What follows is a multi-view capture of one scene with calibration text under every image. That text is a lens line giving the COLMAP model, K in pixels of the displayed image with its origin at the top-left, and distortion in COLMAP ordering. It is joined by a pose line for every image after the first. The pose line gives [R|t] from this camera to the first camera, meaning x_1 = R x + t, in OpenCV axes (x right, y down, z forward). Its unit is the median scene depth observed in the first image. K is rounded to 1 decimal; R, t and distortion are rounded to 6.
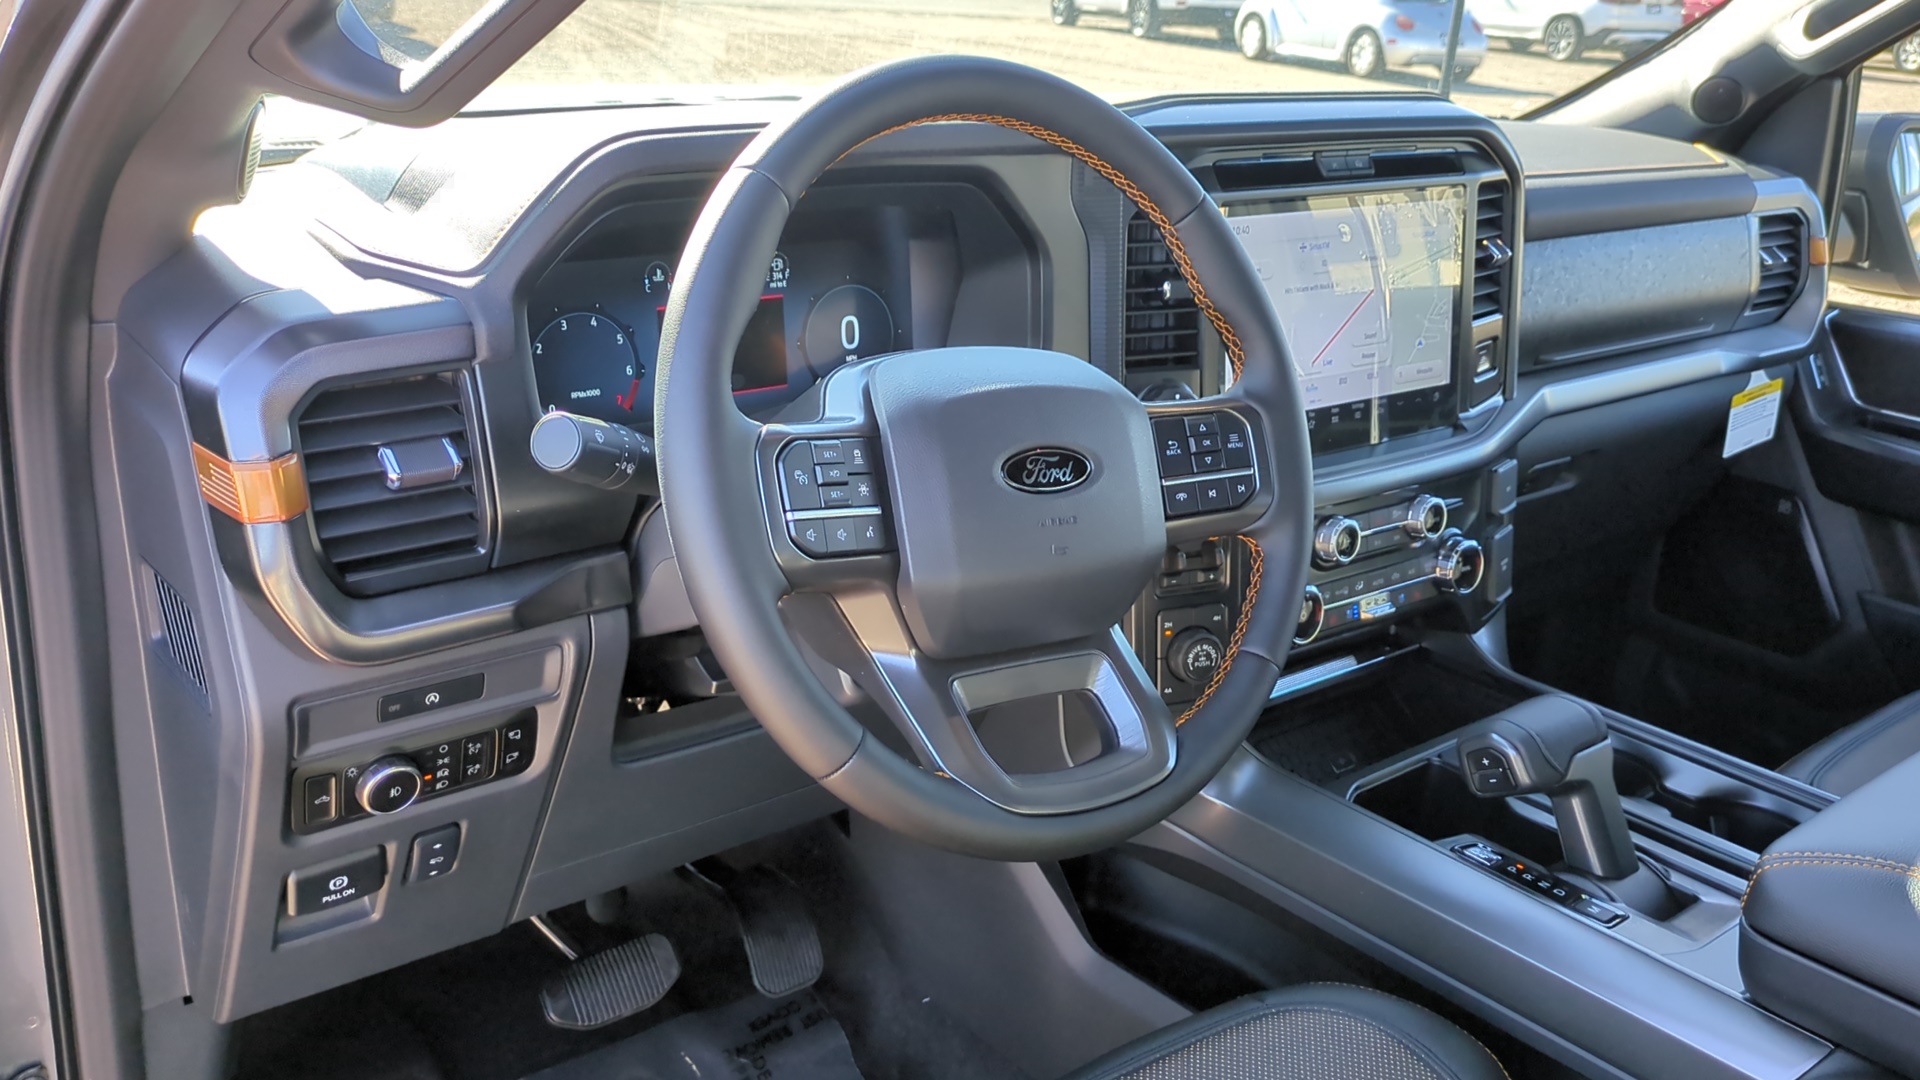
lens RADIAL K [[1695.0, 0, 973.6], [0, 1695.0, 581.1], [0, 0, 1]] dist [0.079088, -0.136445]
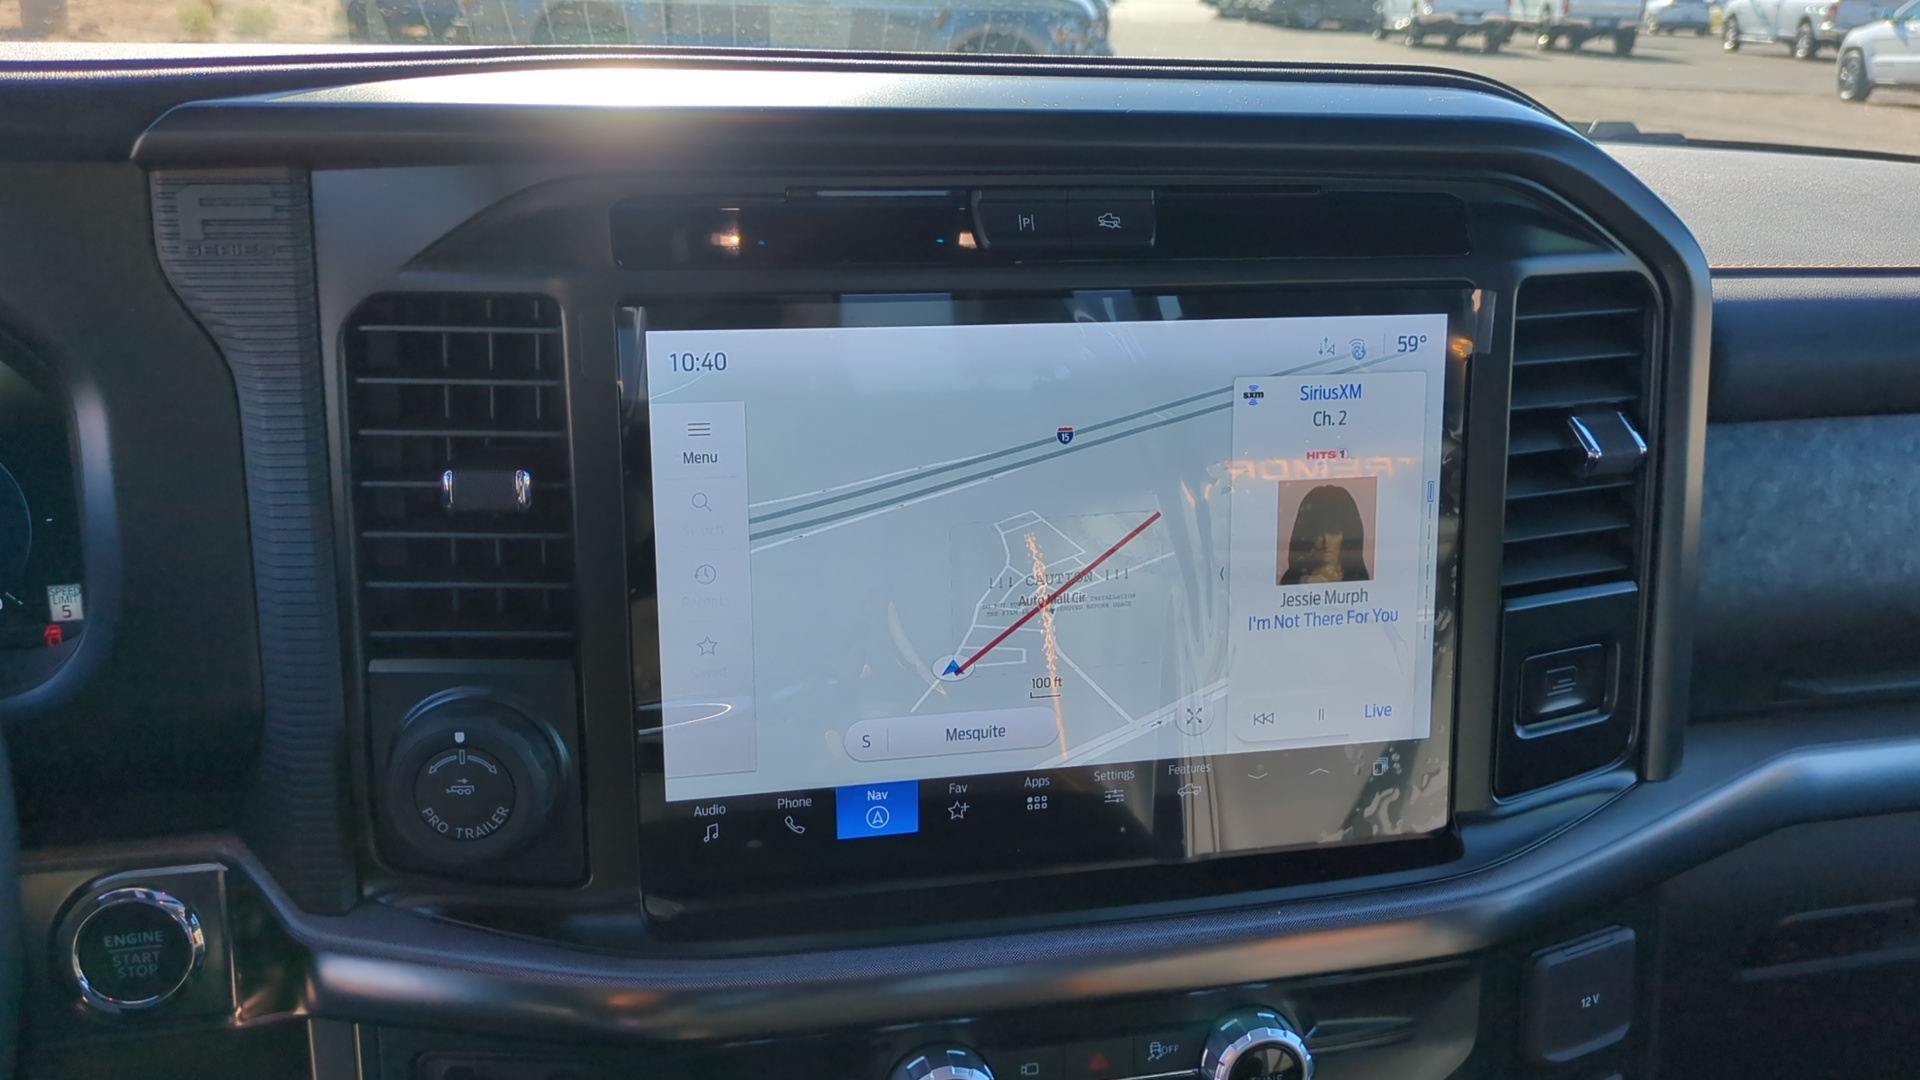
lens RADIAL K [[1695.0, 0, 973.6], [0, 1695.0, 581.1], [0, 0, 1]] dist [0.079088, -0.136445]
pose [[0.902697, 0.109788, -0.416035, 0.328071], [-0.129920, 0.991317, -0.020296, -0.122537], [0.410194, 0.072372, 0.909122, 0.520470]]
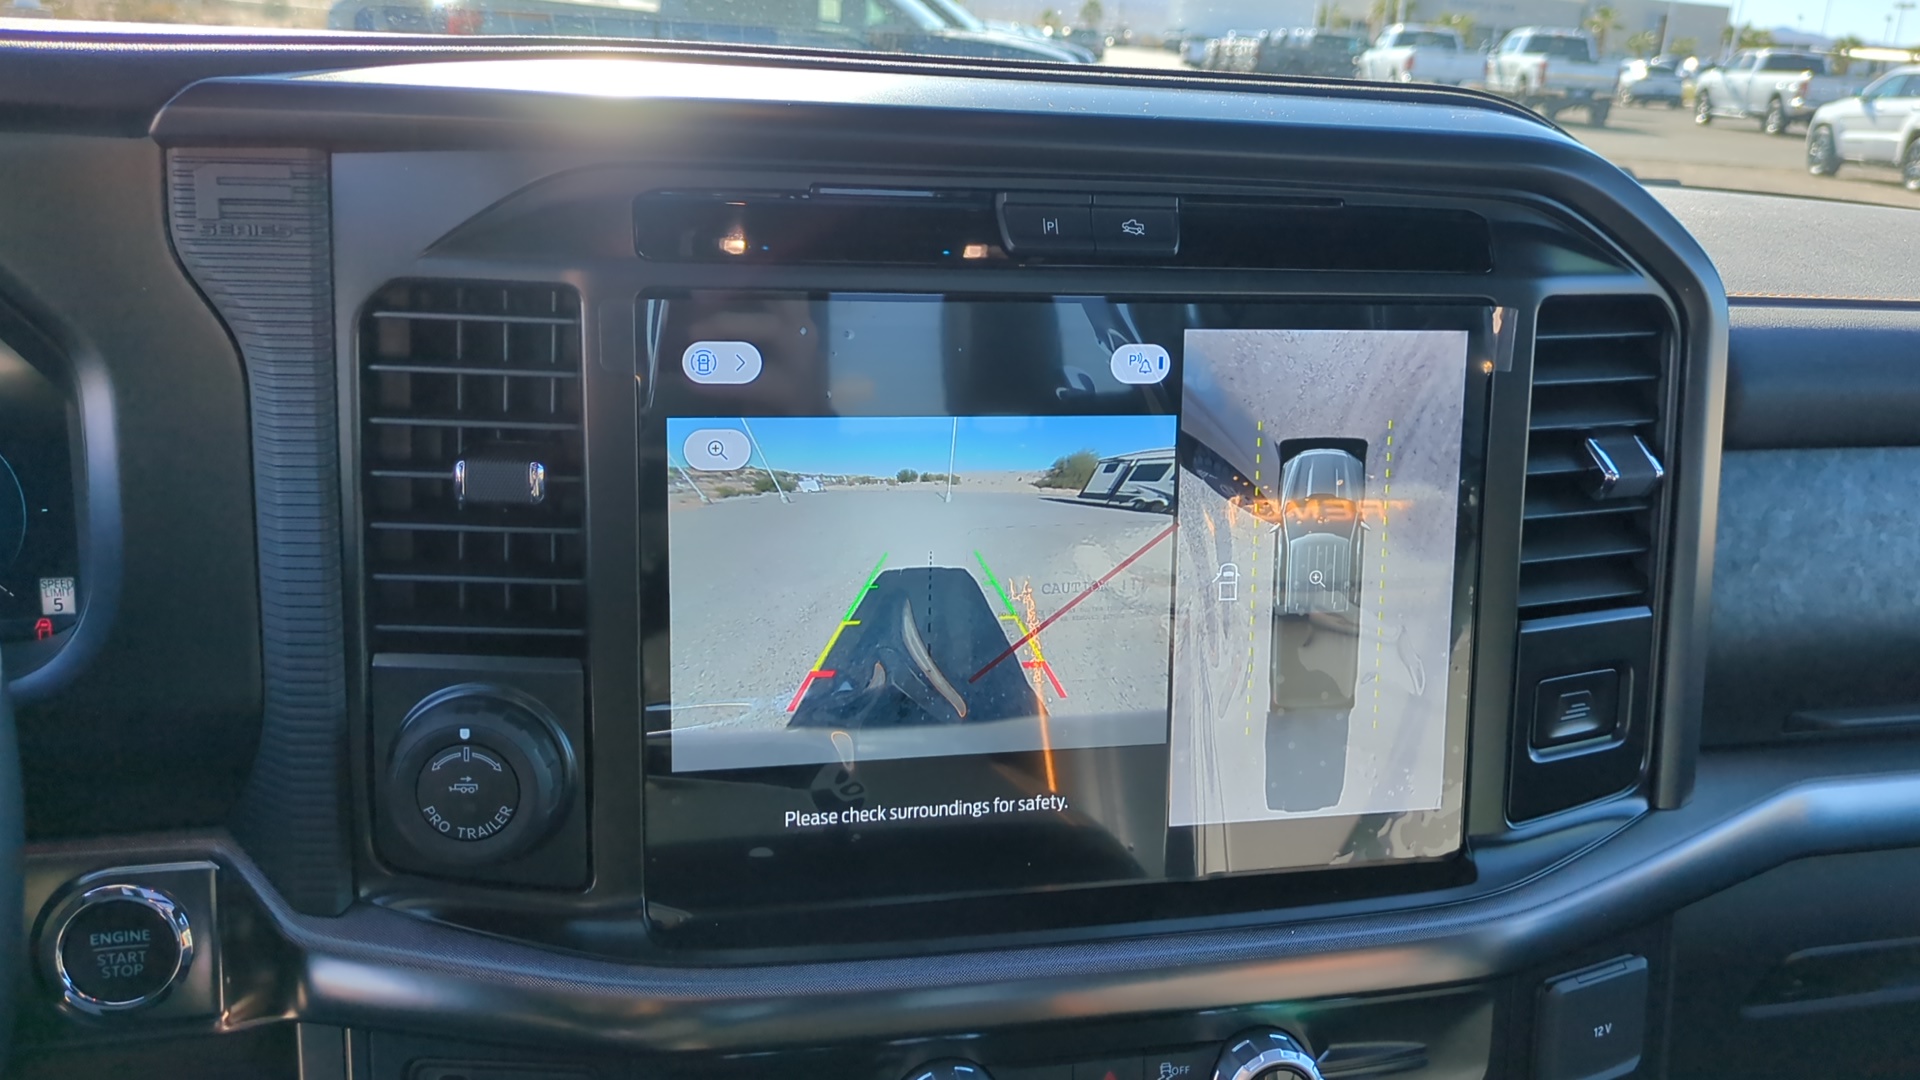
lens RADIAL K [[1695.0, 0, 973.6], [0, 1695.0, 581.1], [0, 0, 1]] dist [0.079088, -0.136445]
pose [[0.907333, 0.113873, -0.404696, 0.318653], [-0.148024, 0.987508, -0.054005, -0.111329], [0.393491, 0.108906, 0.912855, 0.522223]]
